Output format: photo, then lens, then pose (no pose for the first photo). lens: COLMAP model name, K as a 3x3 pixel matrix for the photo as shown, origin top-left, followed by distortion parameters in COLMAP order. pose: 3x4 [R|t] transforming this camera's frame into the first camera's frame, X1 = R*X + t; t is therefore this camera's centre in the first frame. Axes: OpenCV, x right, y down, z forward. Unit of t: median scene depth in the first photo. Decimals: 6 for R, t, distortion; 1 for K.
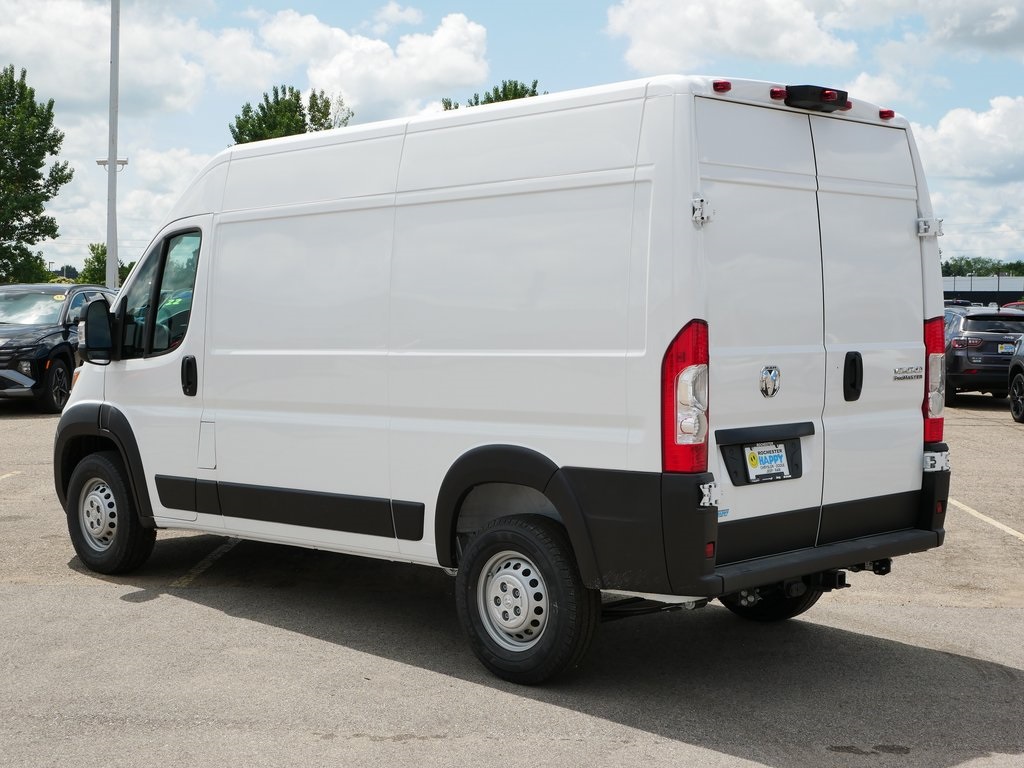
lens RADIAL K [[1487.3, 0, 512.6], [0, 1487.3, 385.0], [0, 0, 1]] dist [0.017278, 0.000000]
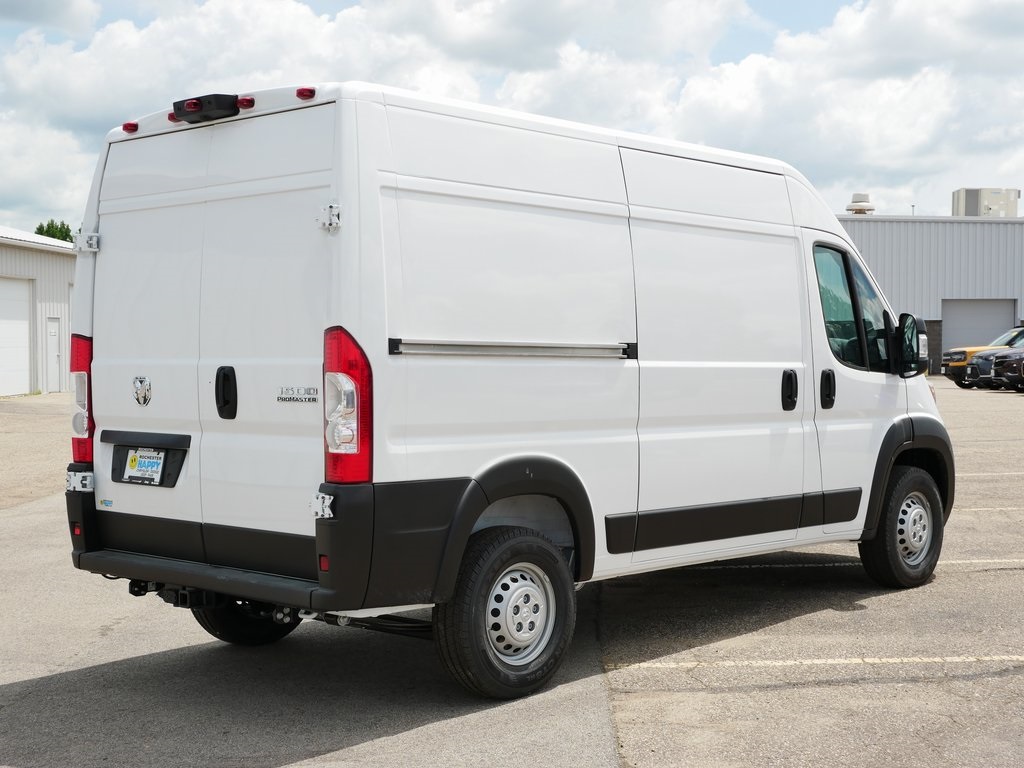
lens RADIAL K [[1487.3, 0, 513.4], [0, 1487.3, 379.9], [0, 0, 1]] dist [0.017278, 0.000000]
pose [[0.037404, 0.031898, -0.998791, 1.176269], [-0.026332, 0.999175, 0.030925, -0.047871], [0.998953, 0.025143, 0.038213, 1.145545]]
